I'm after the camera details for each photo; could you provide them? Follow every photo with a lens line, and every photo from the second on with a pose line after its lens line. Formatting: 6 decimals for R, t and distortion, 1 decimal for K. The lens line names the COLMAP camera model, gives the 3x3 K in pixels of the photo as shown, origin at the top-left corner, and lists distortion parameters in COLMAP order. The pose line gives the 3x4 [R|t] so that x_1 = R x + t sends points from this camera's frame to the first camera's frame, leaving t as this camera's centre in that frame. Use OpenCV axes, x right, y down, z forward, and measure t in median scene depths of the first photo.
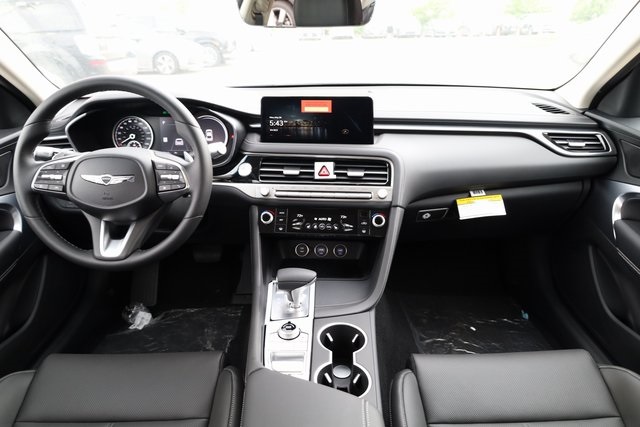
lens RADIAL K [[430.3, 0, 319.0], [0, 430.3, 213.9], [0, 0, 1]] dist [-0.008975, 0.000521]
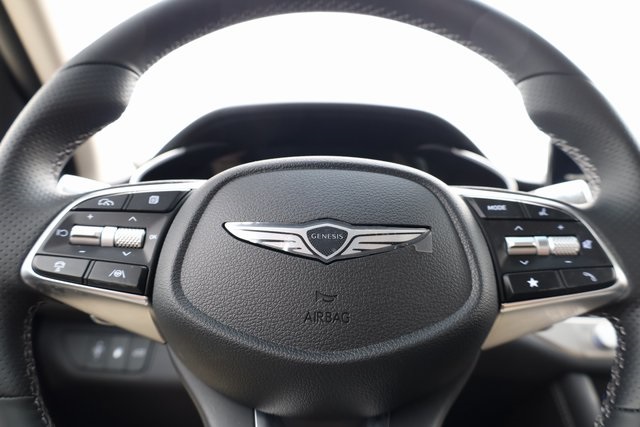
lens RADIAL K [[430.3, 0, 321.7], [0, 430.3, 217.4], [0, 0, 1]] dist [-0.008975, 0.000521]
pose [[0.999796, 0.018389, -0.008315, -0.390351], [-0.020173, 0.922514, -0.385436, 0.004317], [0.000583, 0.385525, 0.922697, 0.598810]]
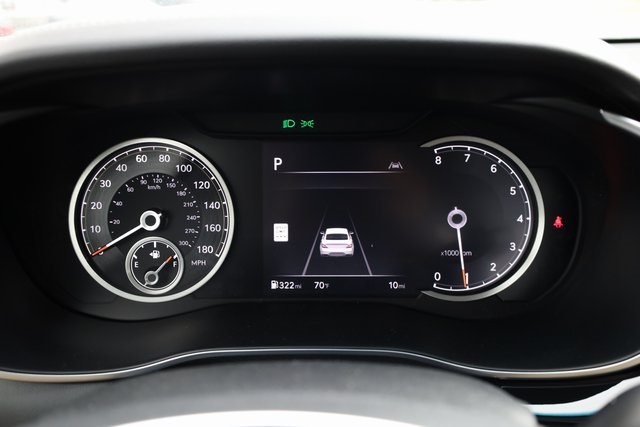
lens RADIAL K [[681.7, 0, 320.5], [0, 681.7, 213.1], [0, 0, 1]] dist [0.013061, 0.000000]
pose [[0.996683, 0.006143, -0.081152, -0.346989], [-0.011324, 0.997916, -0.063531, -0.181766], [0.080593, 0.064239, 0.994675, 0.703378]]
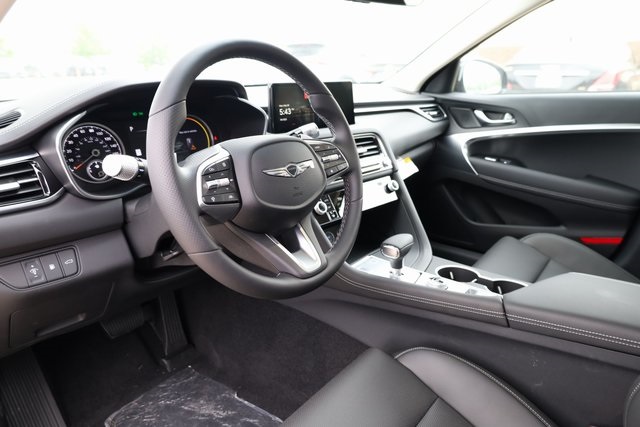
lens RADIAL K [[430.3, 0, 325.8], [0, 430.3, 212.9], [0, 0, 1]] dist [-0.008975, 0.000521]
pose [[0.623090, -0.236347, 0.745587, -0.819969], [0.301315, 0.952211, 0.050035, -0.021882], [-0.721781, 0.193480, 0.664528, 0.368429]]
